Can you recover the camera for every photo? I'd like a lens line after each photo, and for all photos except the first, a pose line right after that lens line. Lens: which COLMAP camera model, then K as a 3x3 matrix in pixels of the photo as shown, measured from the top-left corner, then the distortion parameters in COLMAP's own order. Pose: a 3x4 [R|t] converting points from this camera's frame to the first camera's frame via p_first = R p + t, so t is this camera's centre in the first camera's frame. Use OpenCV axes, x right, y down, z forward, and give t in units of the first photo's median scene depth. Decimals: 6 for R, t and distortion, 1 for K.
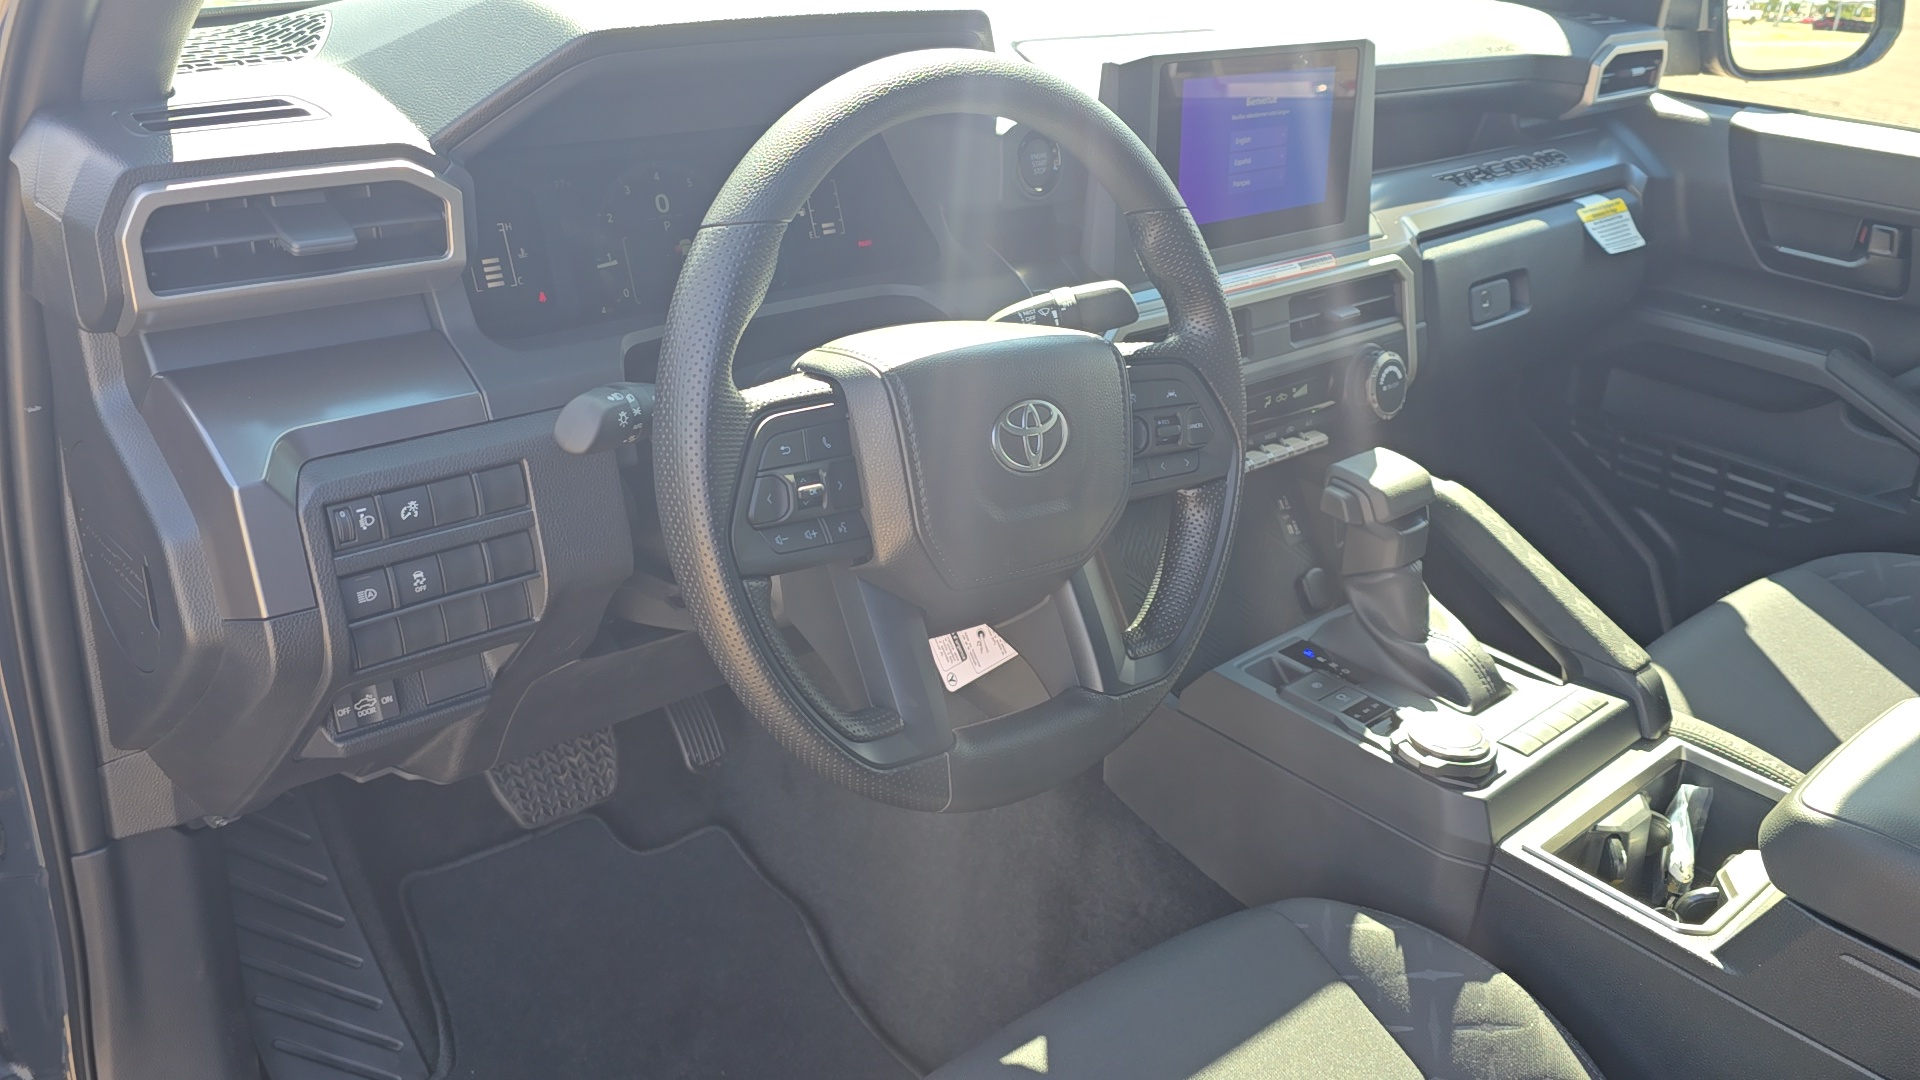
lens RADIAL K [[1599.6, 0, 973.8], [0, 1599.6, 538.3], [0, 0, 1]] dist [-0.009164, 0.001685]
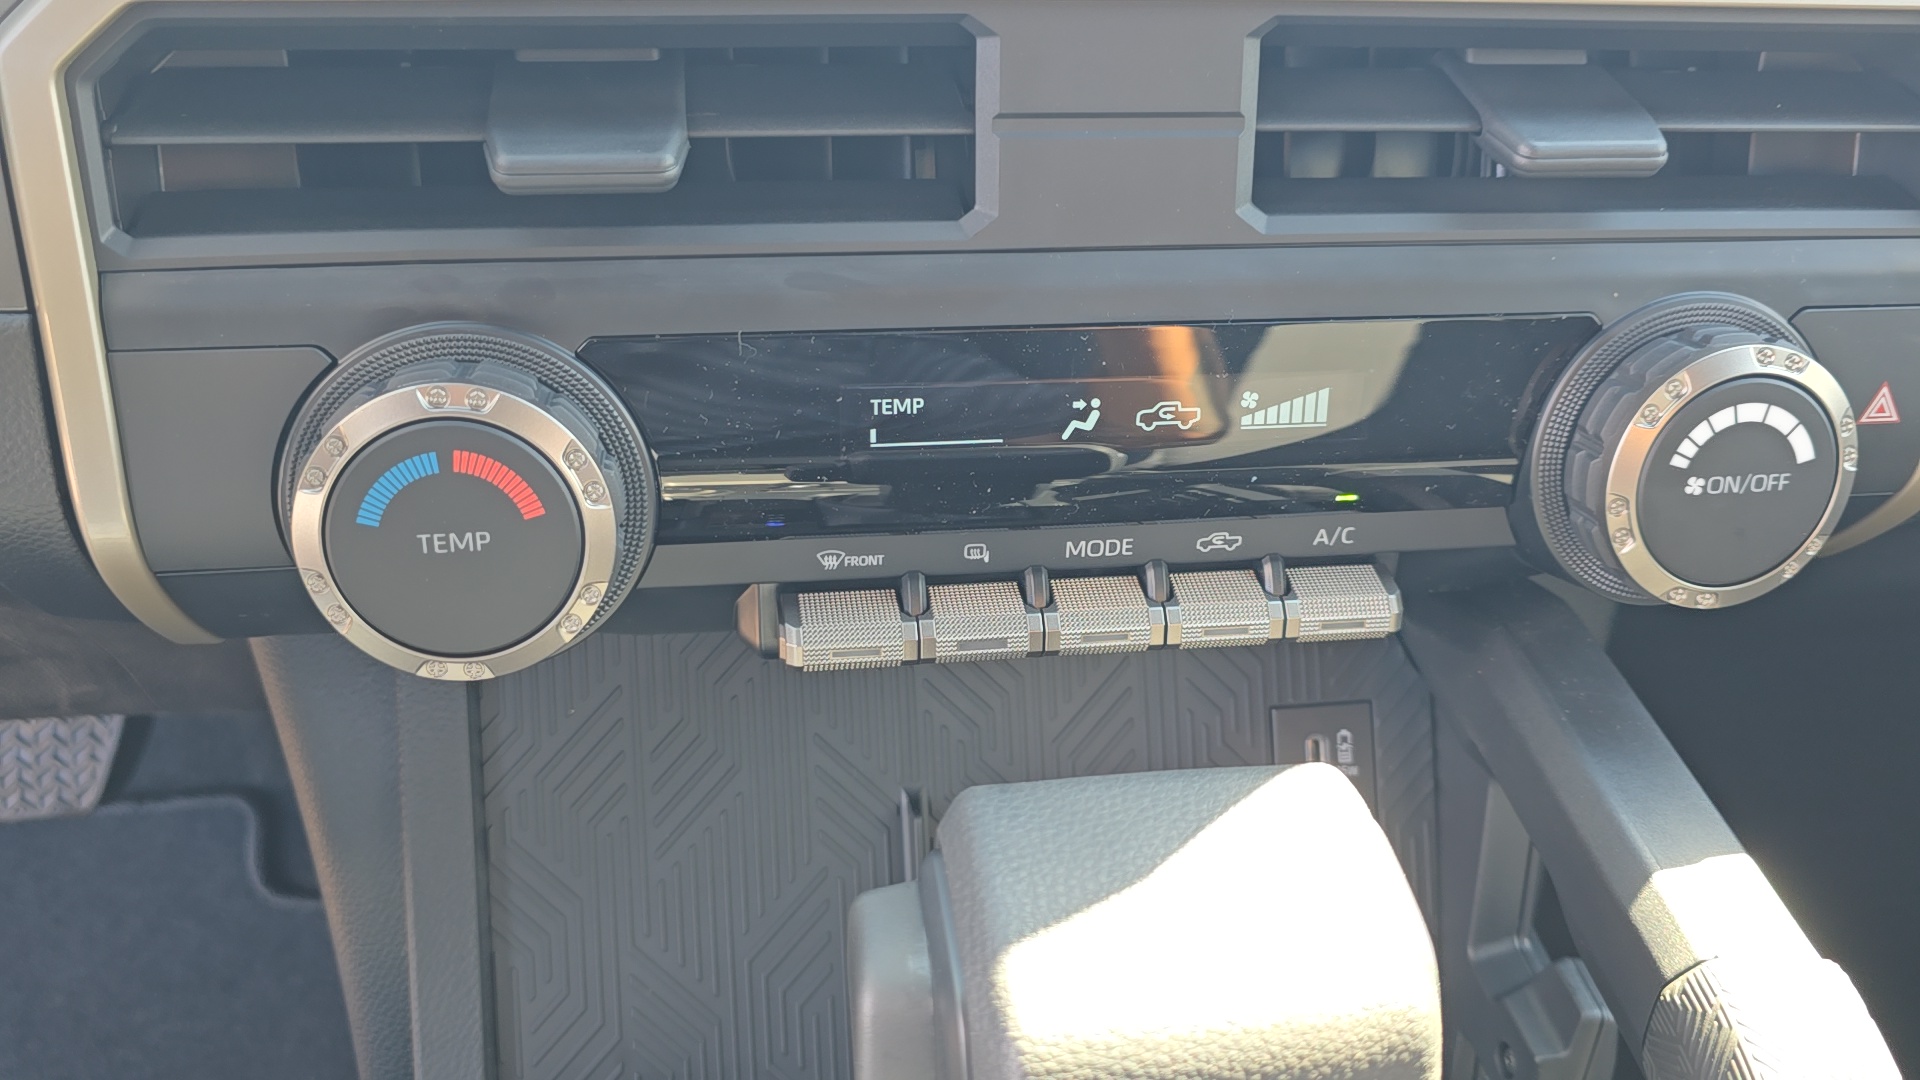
lens RADIAL K [[1599.6, 0, 973.8], [0, 1599.6, 538.3], [0, 0, 1]] dist [-0.009164, 0.001685]
pose [[0.823353, 0.286814, -0.489723, 0.337498], [-0.226450, 0.957263, 0.179913, -0.123287], [0.520394, -0.037234, 0.853114, 0.870624]]
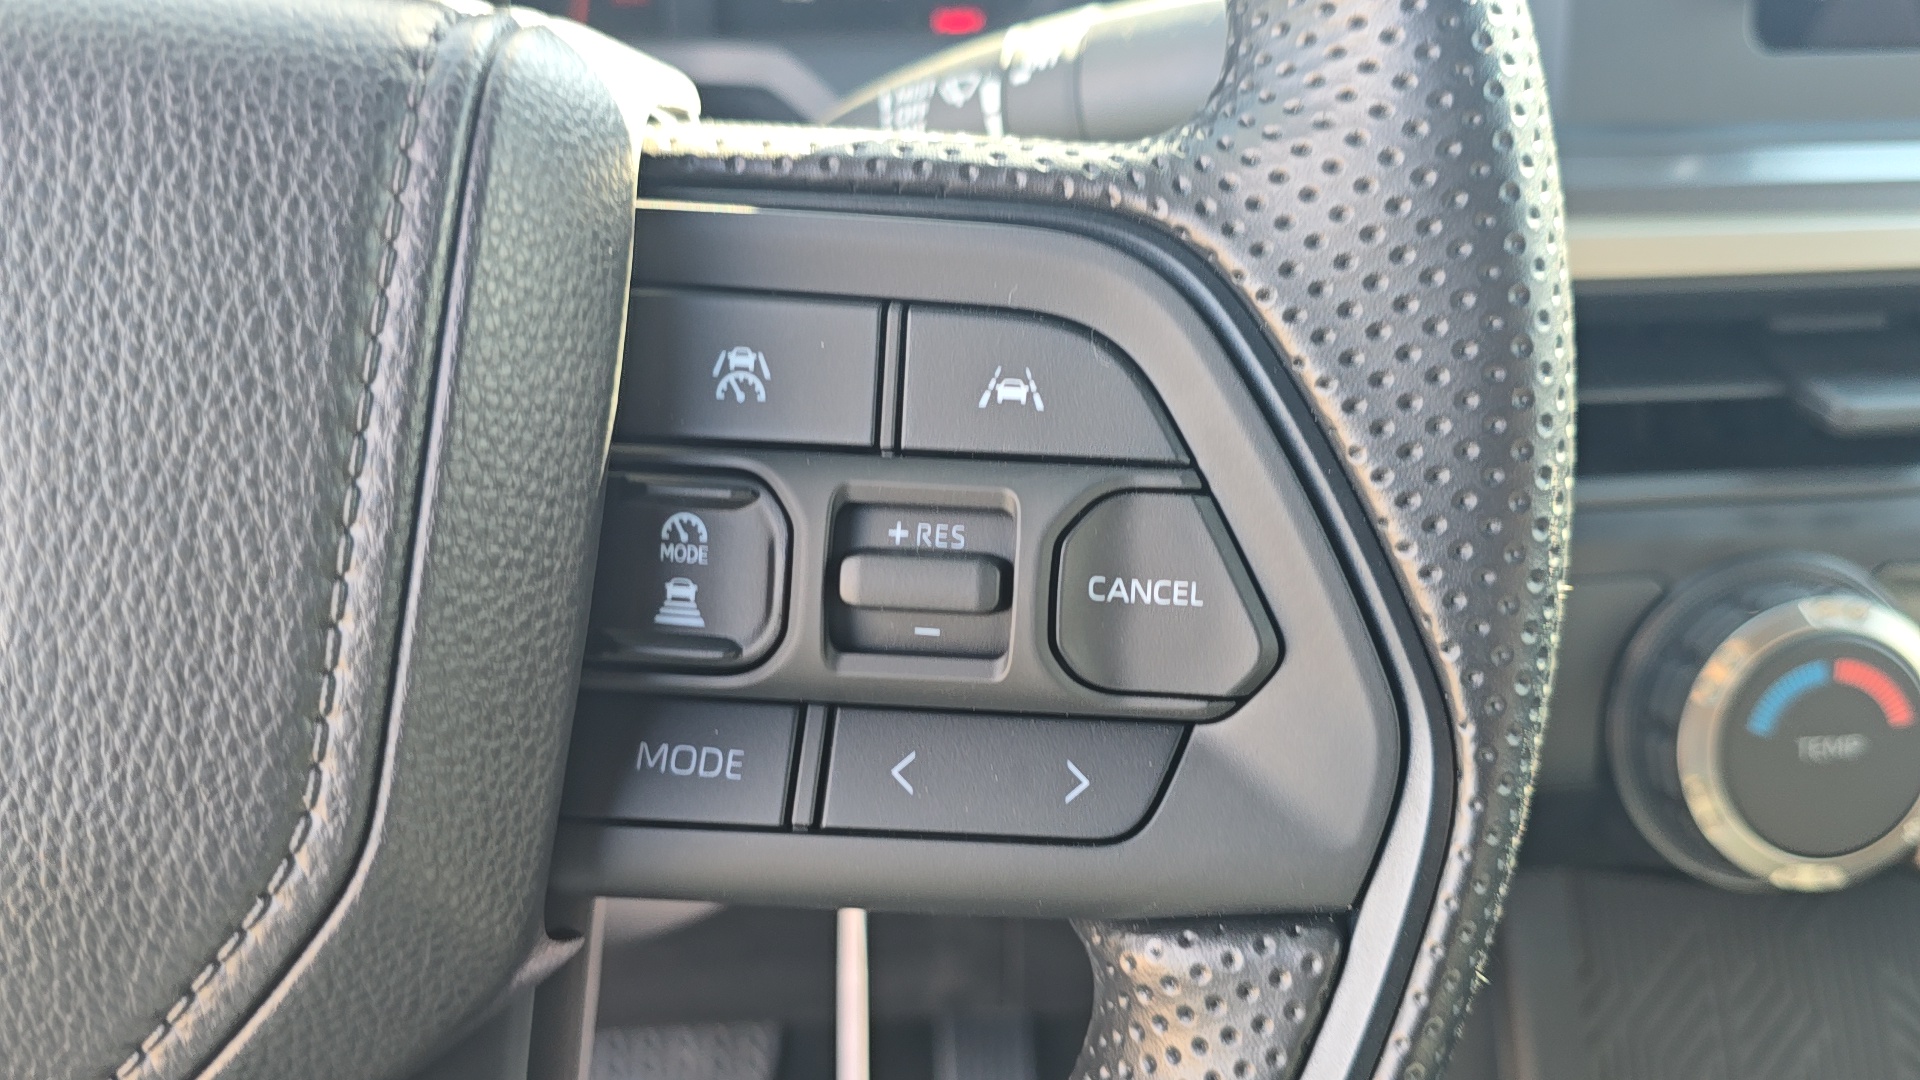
lens RADIAL K [[1599.6, 0, 973.8], [0, 1599.6, 538.3], [0, 0, 1]] dist [-0.009164, 0.001685]
pose [[0.767111, 0.138423, -0.626403, 0.200418], [-0.195347, 0.980475, -0.022562, -0.059258], [0.611049, 0.139674, 0.779173, 0.738281]]
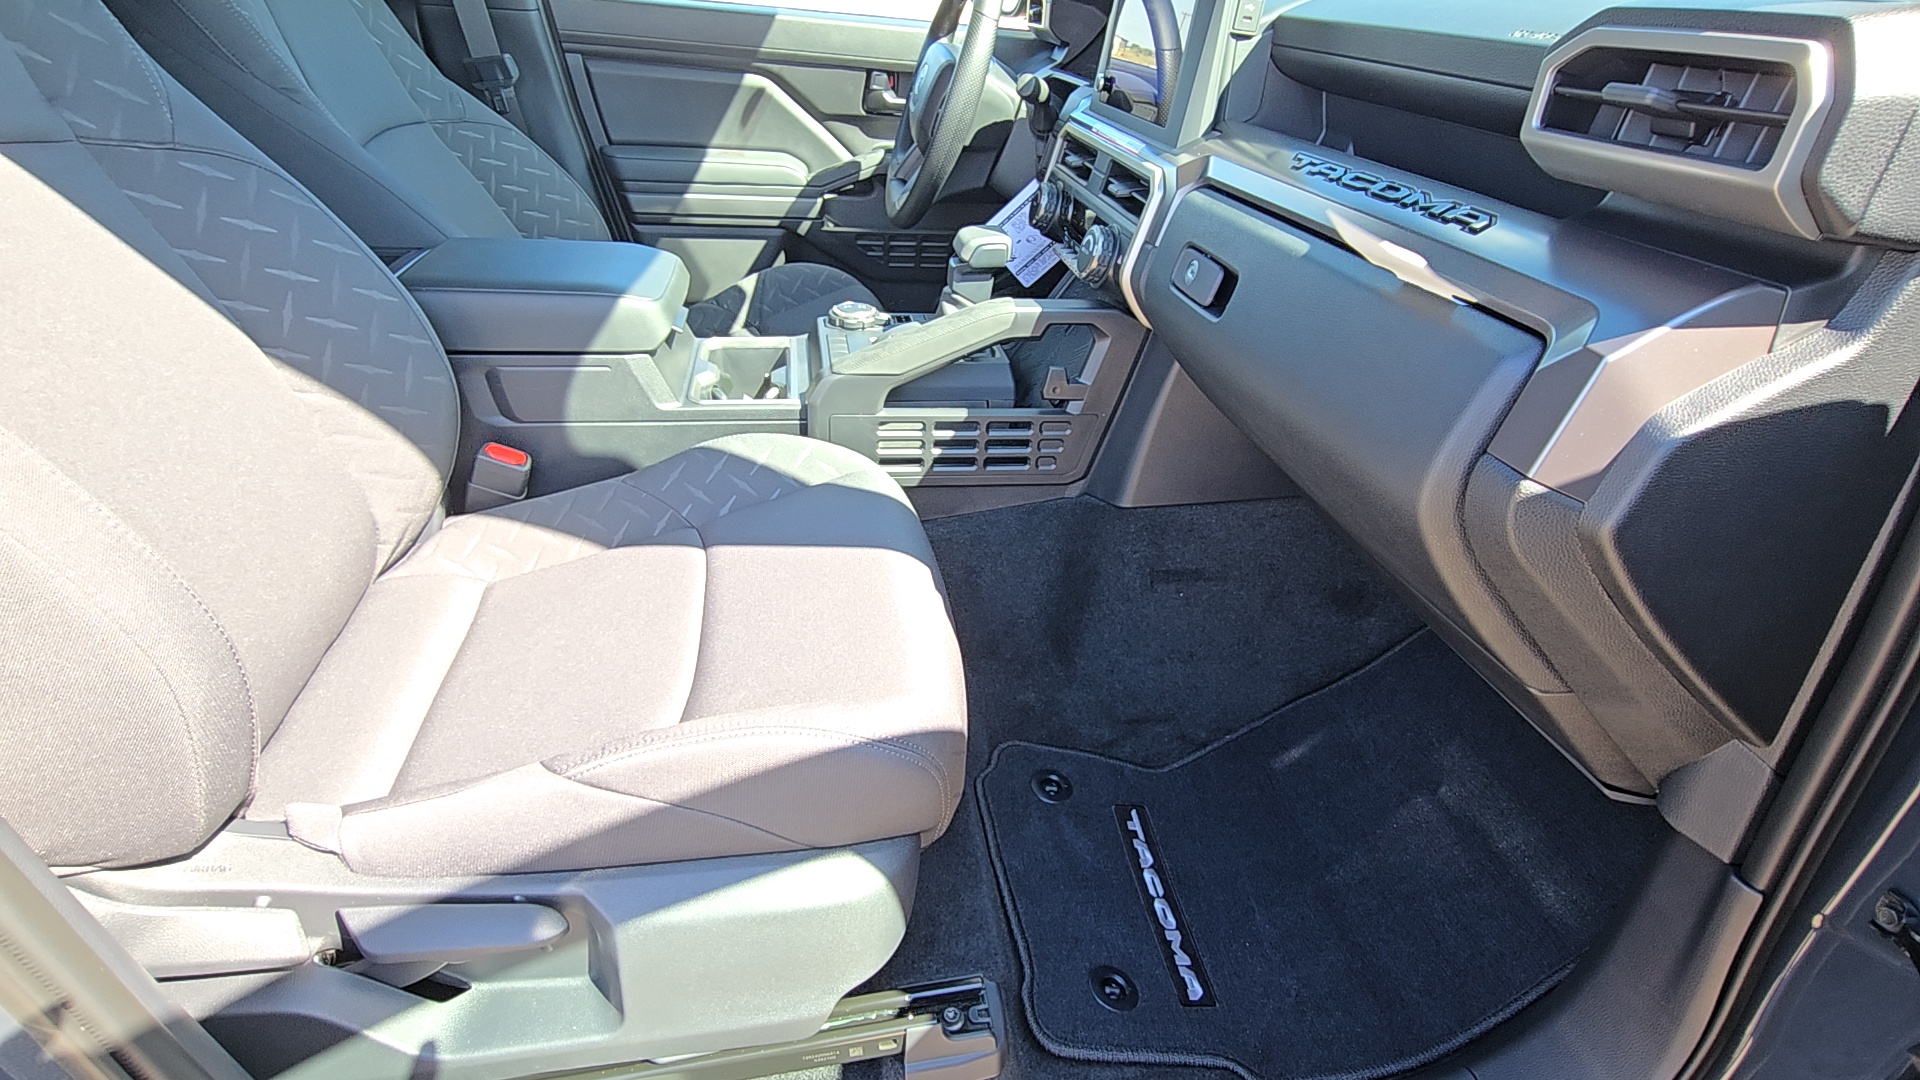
lens RADIAL K [[976.4, 0, 973.8], [0, 976.4, 542.1], [0, 0, 1]] dist [0.001443, 0.000799]
pose [[-0.552428, 0.309705, -0.773891, 1.159069], [-0.449753, 0.670934, 0.589550, -0.422194], [0.701816, 0.673744, -0.231352, 1.502822]]
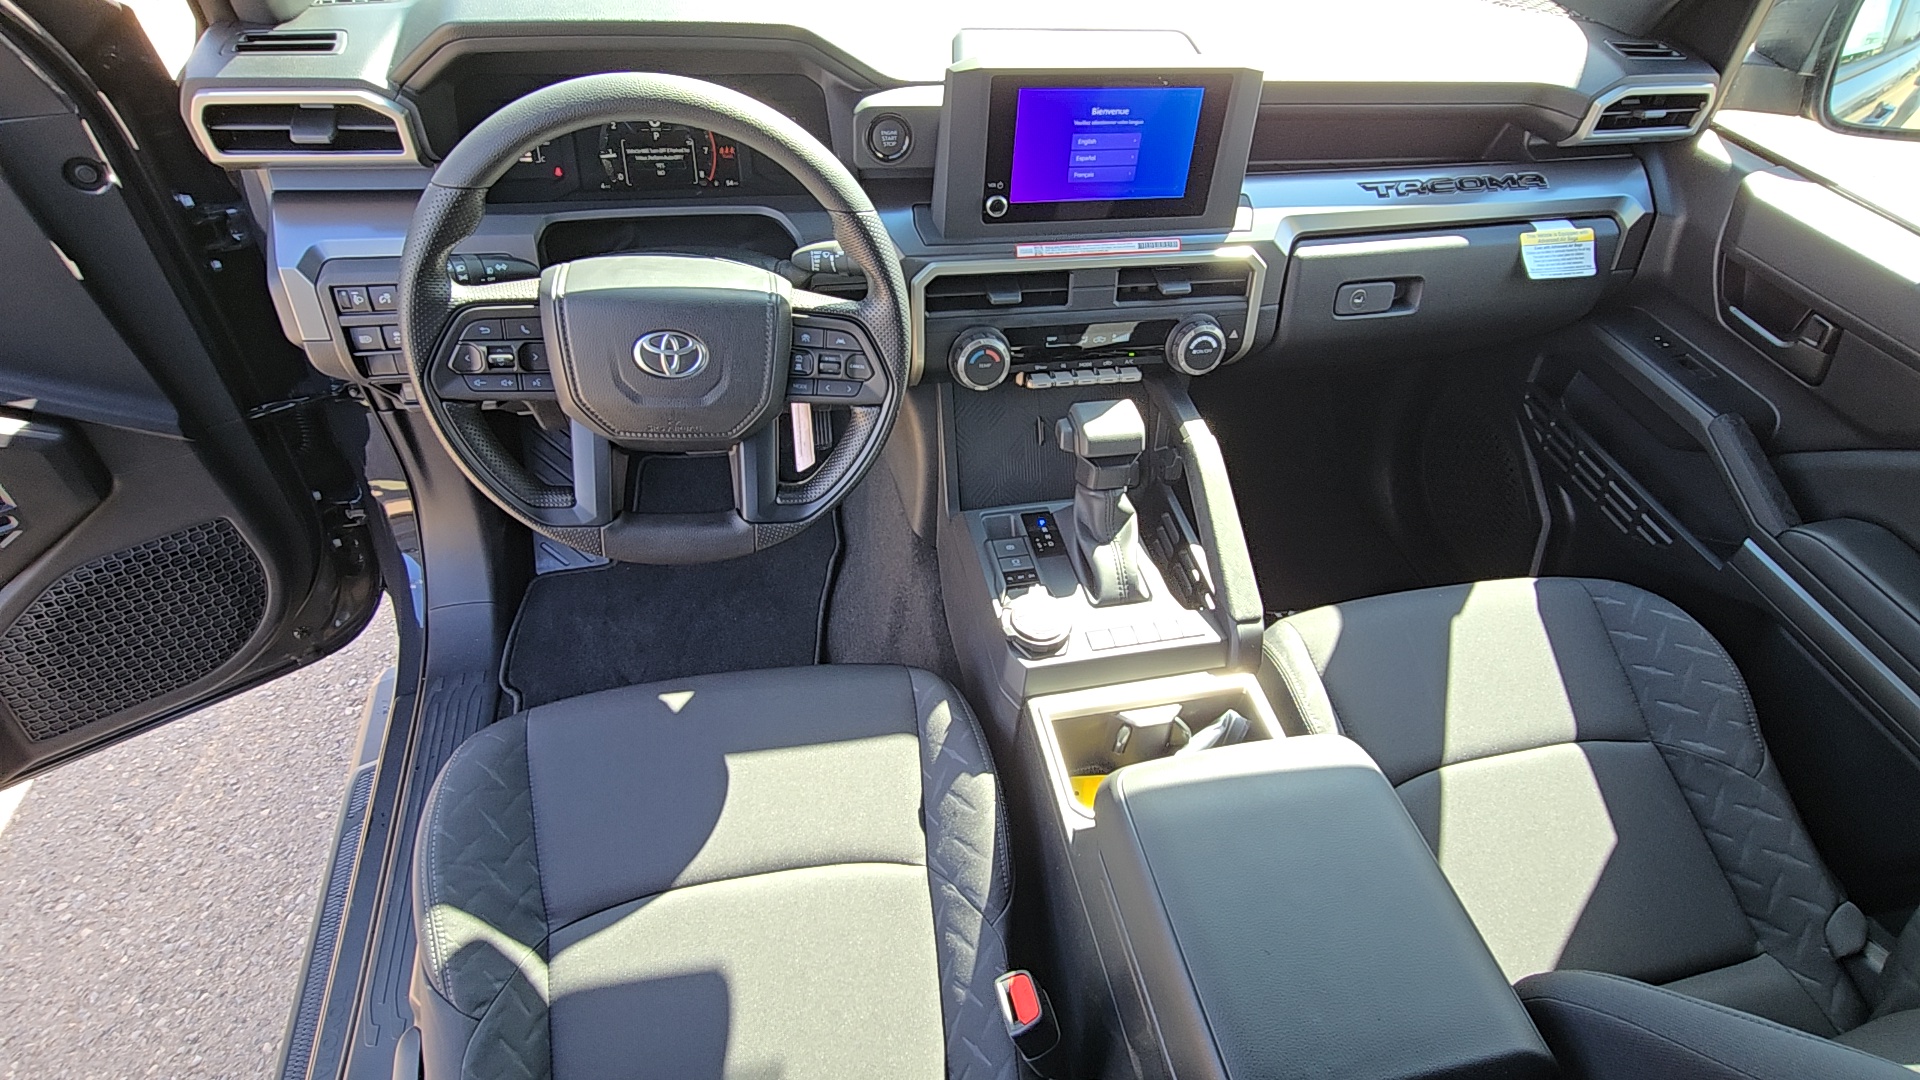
lens RADIAL K [[956.3, 0, 960.0], [0, 956.3, 540.0], [0, 0, 1]] dist [-0.000815, 0.001259]
pose [[0.865502, 0.353807, -0.354579, 0.498509], [-0.228942, 0.909027, 0.348217, -0.215451], [0.445524, -0.220204, 0.867766, 0.228485]]
